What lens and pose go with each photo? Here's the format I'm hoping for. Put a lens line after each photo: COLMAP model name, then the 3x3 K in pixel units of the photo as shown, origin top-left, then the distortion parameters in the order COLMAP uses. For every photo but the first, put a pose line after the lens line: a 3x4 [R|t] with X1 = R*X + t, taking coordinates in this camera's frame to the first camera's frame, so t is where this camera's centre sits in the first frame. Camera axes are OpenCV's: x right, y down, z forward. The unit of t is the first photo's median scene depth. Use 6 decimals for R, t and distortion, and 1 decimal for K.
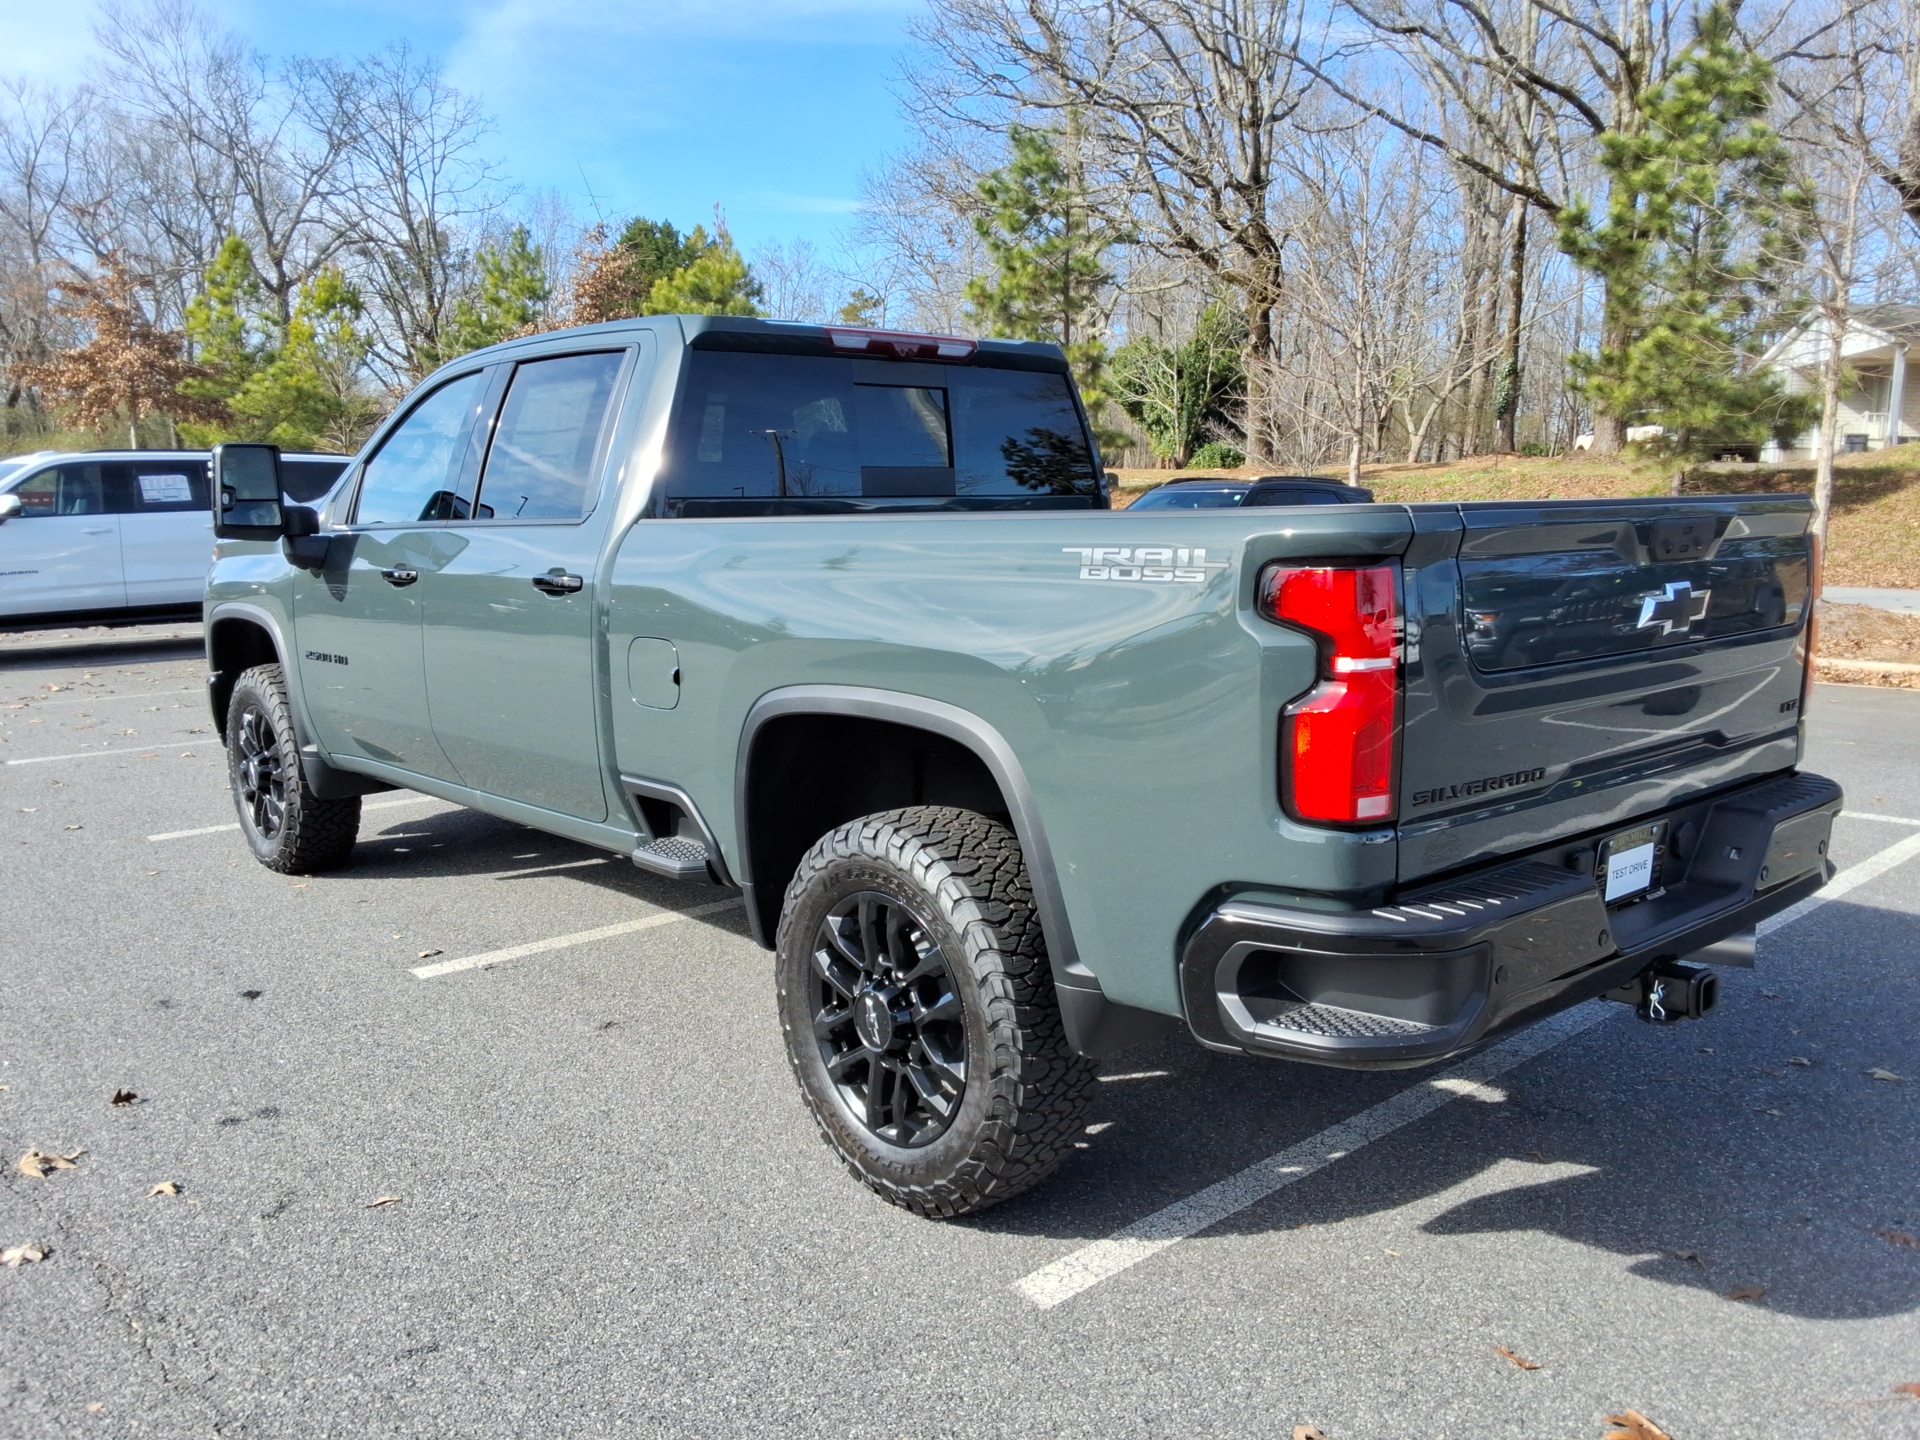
lens RADIAL K [[1520.2, 0, 963.8], [0, 1520.2, 714.1], [0, 0, 1]] dist [0.104651, -0.147682]
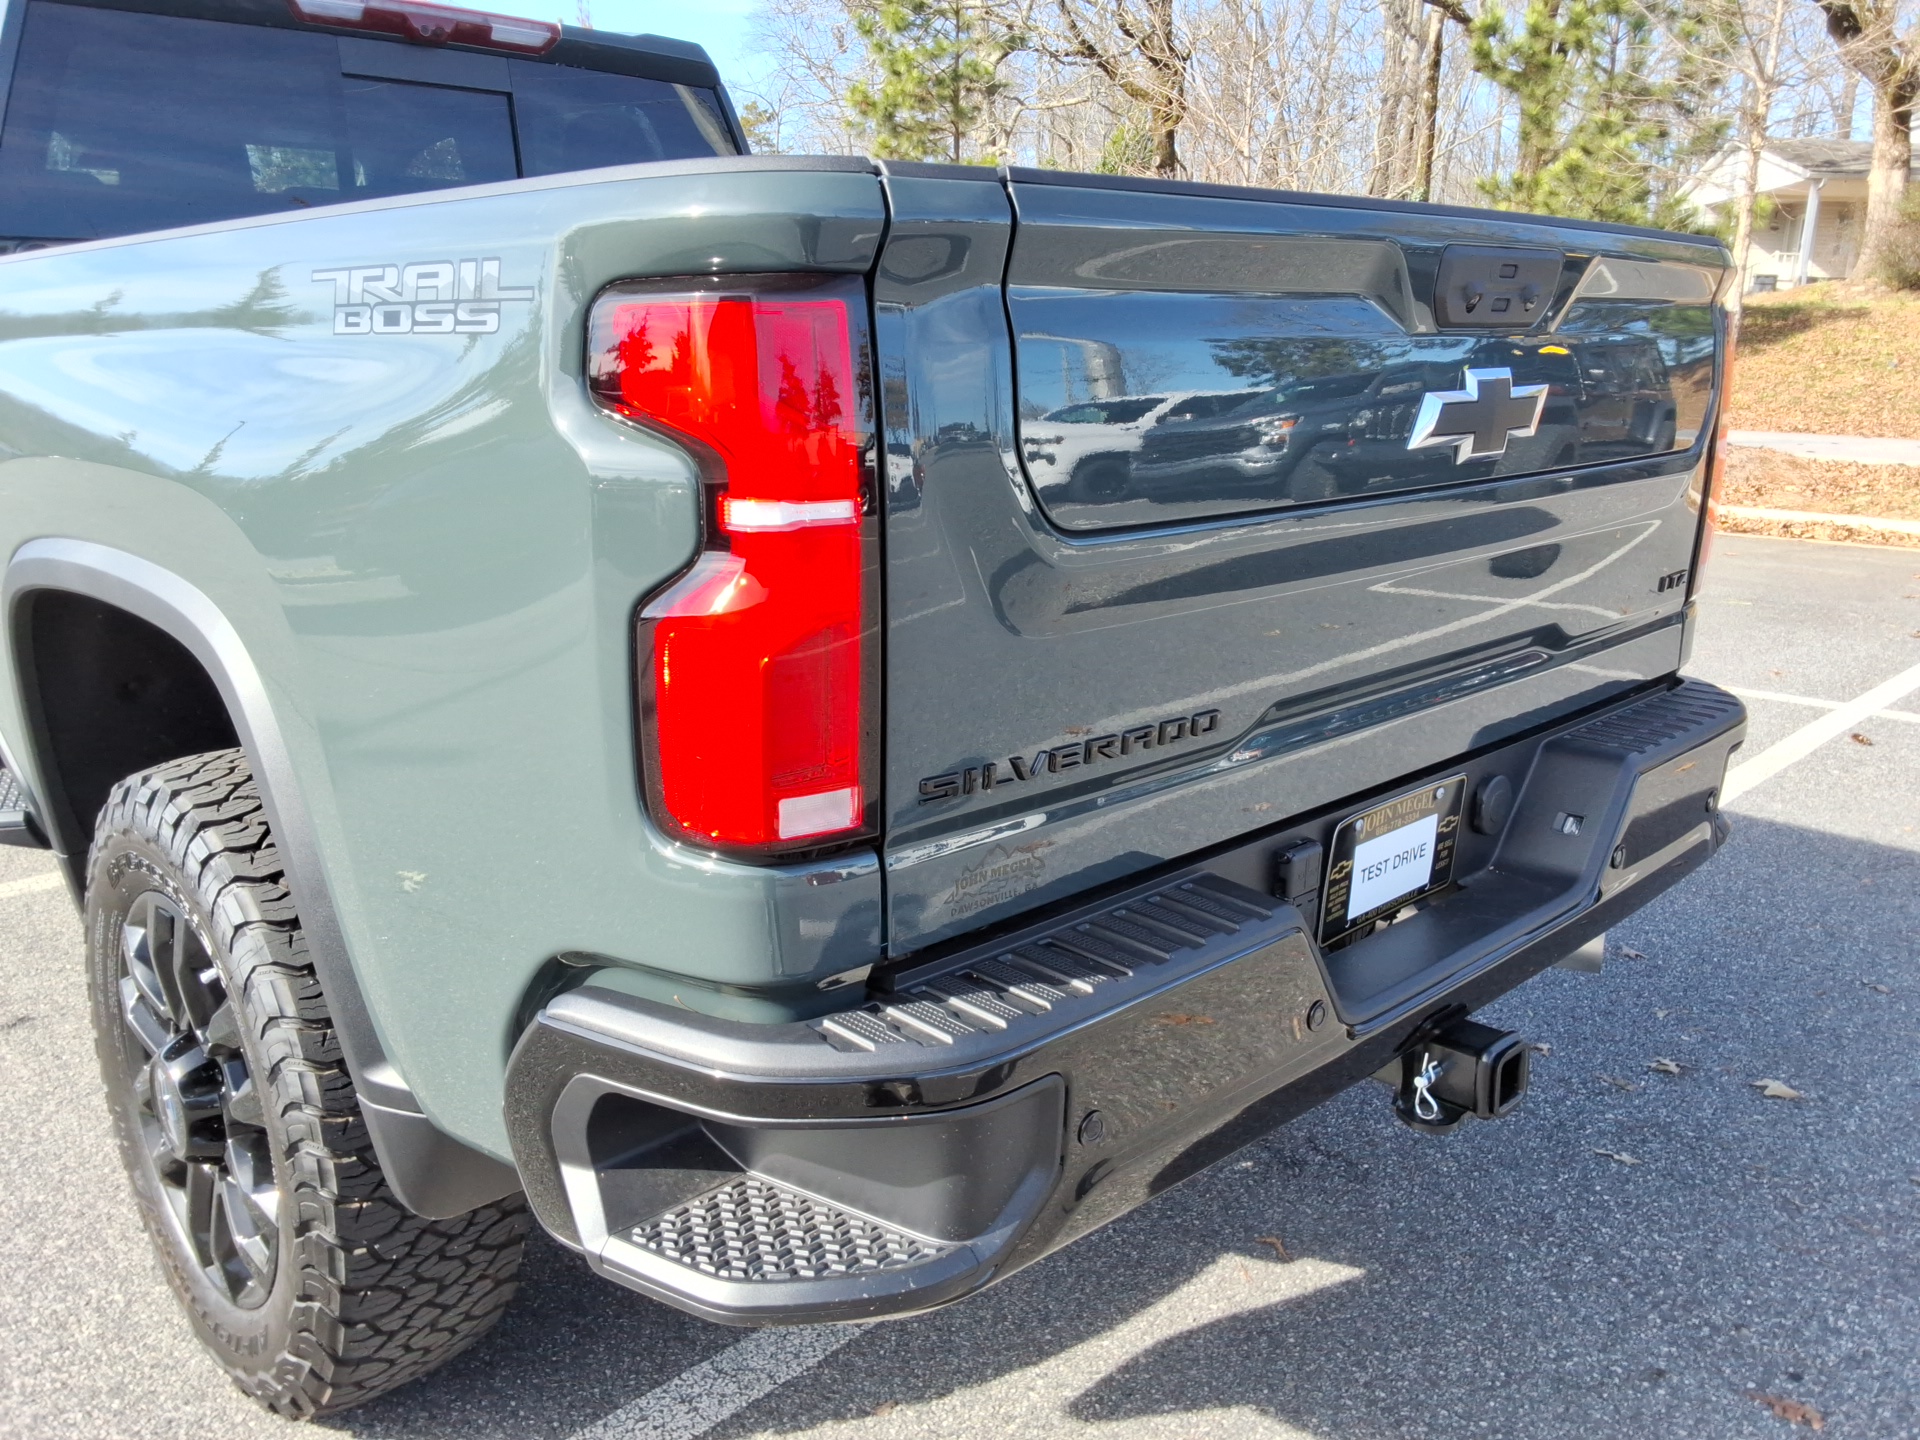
lens RADIAL K [[1520.2, 0, 964.2], [0, 1520.2, 710.3], [0, 0, 1]] dist [0.104651, -0.147682]
pose [[0.998410, 0.000563, 0.056368, 0.128928], [-0.006188, 0.995001, 0.099676, -0.008856], [-0.056030, -0.099867, 0.993422, 0.237004]]
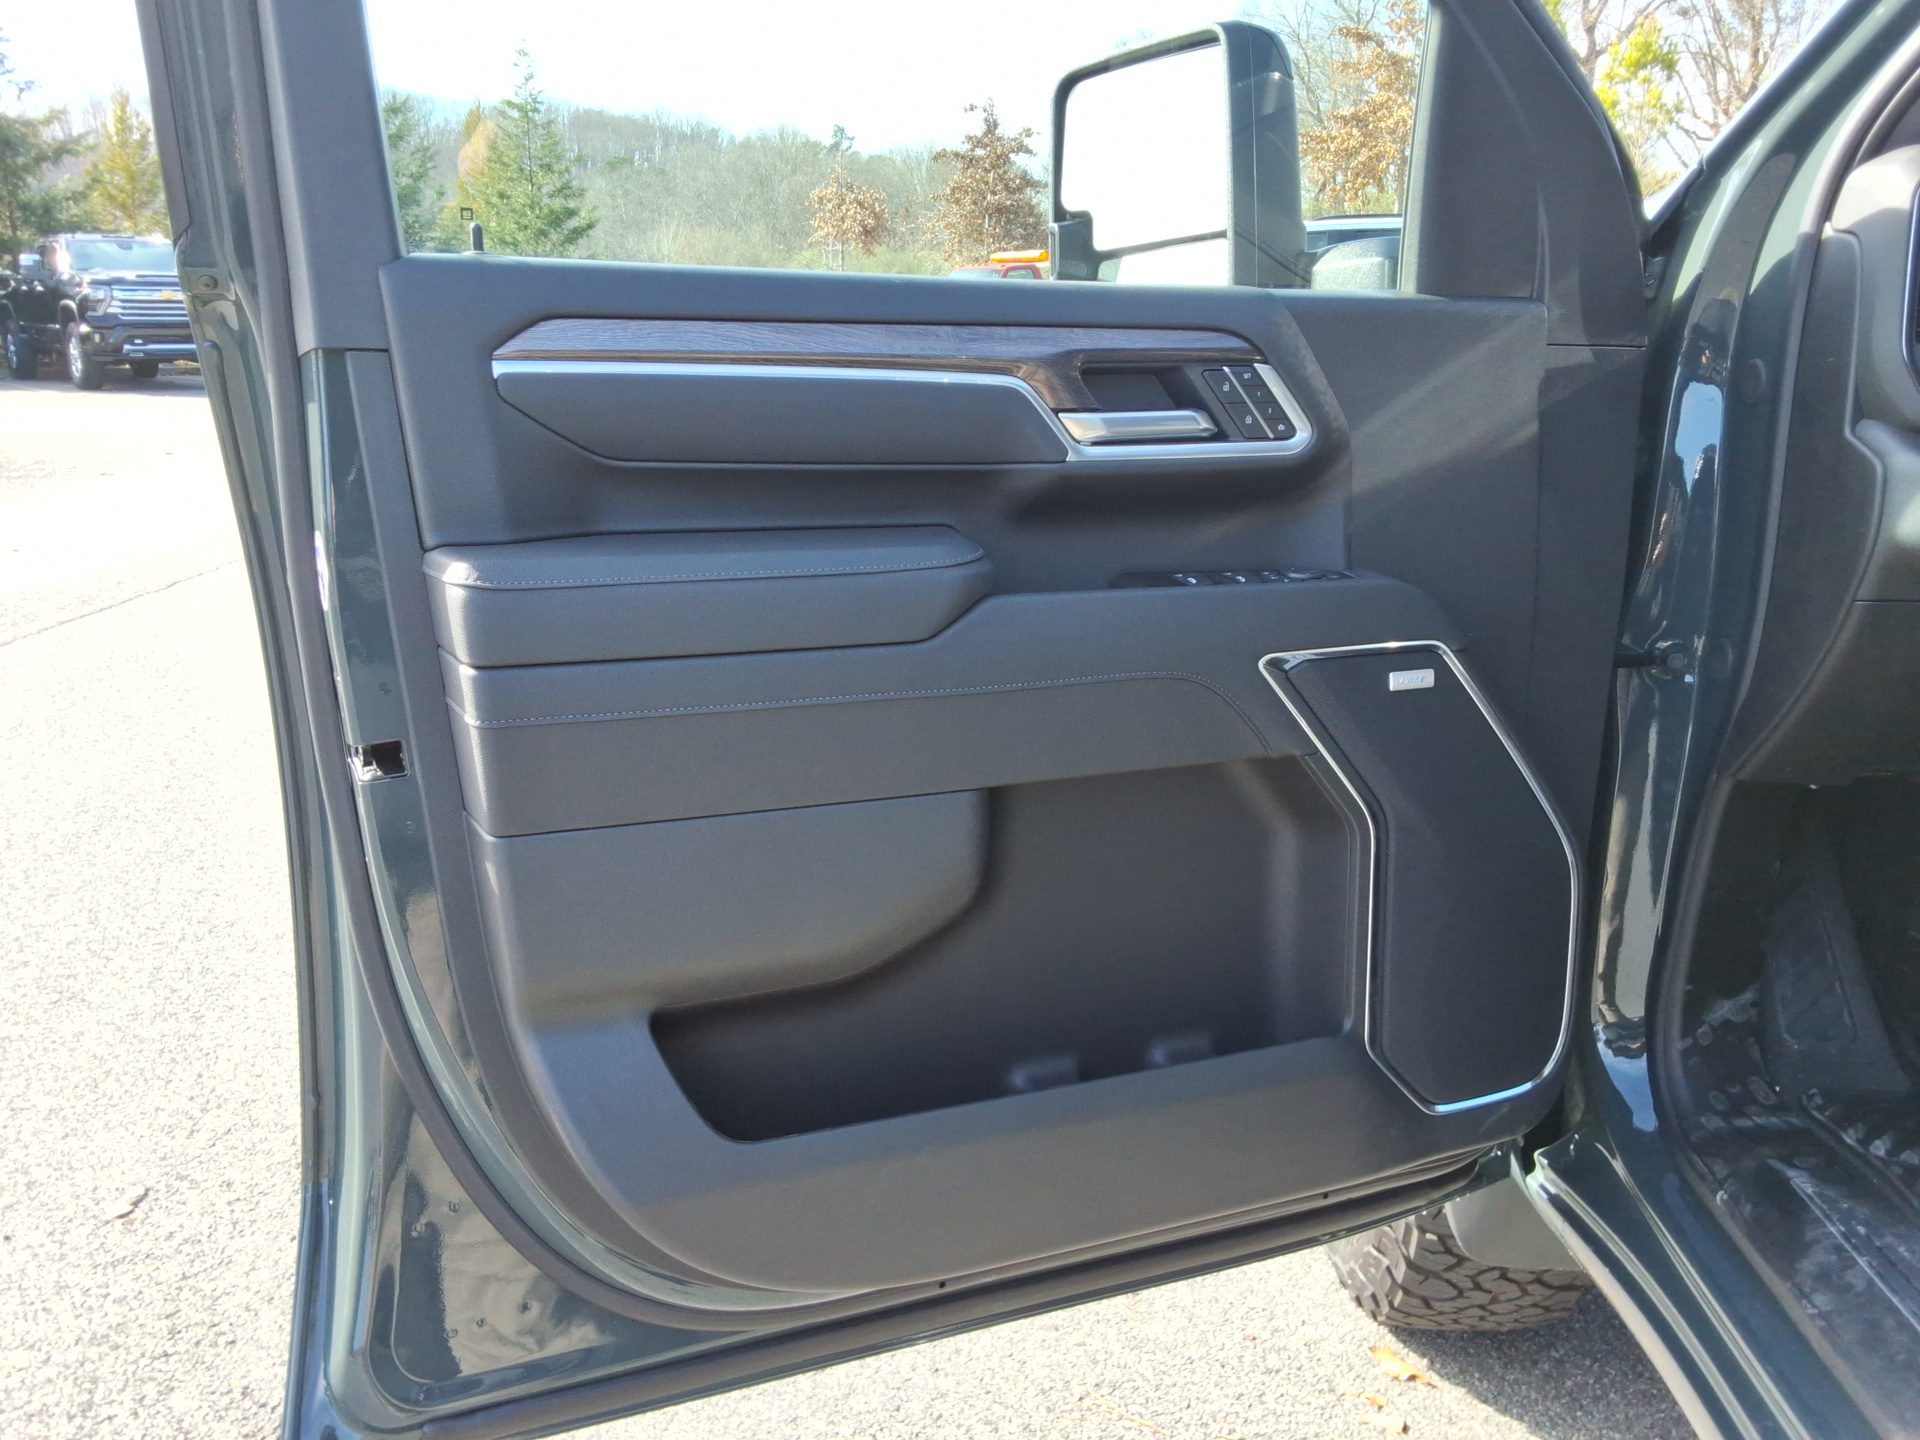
lens RADIAL K [[1520.2, 0, 985.7], [0, 1520.2, 682.8], [0, 0, 1]] dist [0.104651, -0.147682]
pose [[0.728867, 0.177966, -0.661120, -0.332336], [-0.104727, 0.983243, 0.149219, -0.093441], [0.676598, -0.039524, 0.735291, 0.774781]]
